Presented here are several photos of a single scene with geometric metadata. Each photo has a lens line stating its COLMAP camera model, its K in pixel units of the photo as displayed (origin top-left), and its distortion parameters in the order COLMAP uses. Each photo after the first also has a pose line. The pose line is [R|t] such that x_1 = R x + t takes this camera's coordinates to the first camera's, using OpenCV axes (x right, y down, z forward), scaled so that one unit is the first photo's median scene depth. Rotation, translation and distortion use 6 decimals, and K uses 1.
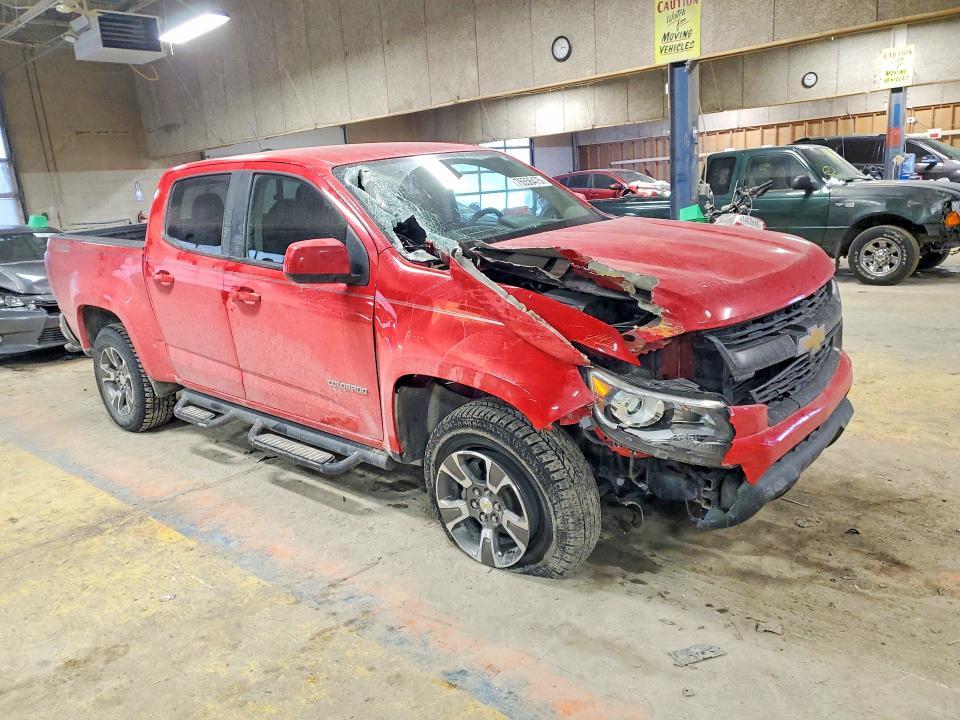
lens RADIAL K [[715.0, 0, 474.5], [0, 715.0, 364.0], [0, 0, 1]] dist [-0.000482, 0.001673]
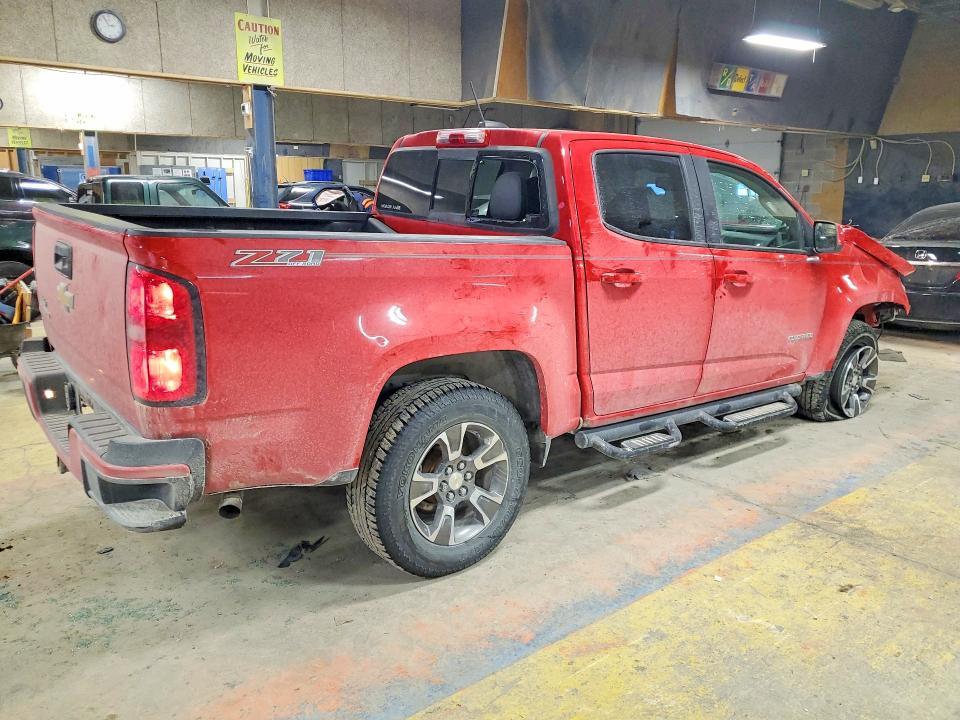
lens RADIAL K [[715.0, 0, 473.9], [0, 715.0, 356.8], [0, 0, 1]] dist [-0.000482, 0.001673]
pose [[0.199777, -0.140964, 0.969649, -1.187404], [0.220435, 0.970696, 0.095700, -0.142713], [-0.954724, 0.194626, 0.224996, 0.978102]]
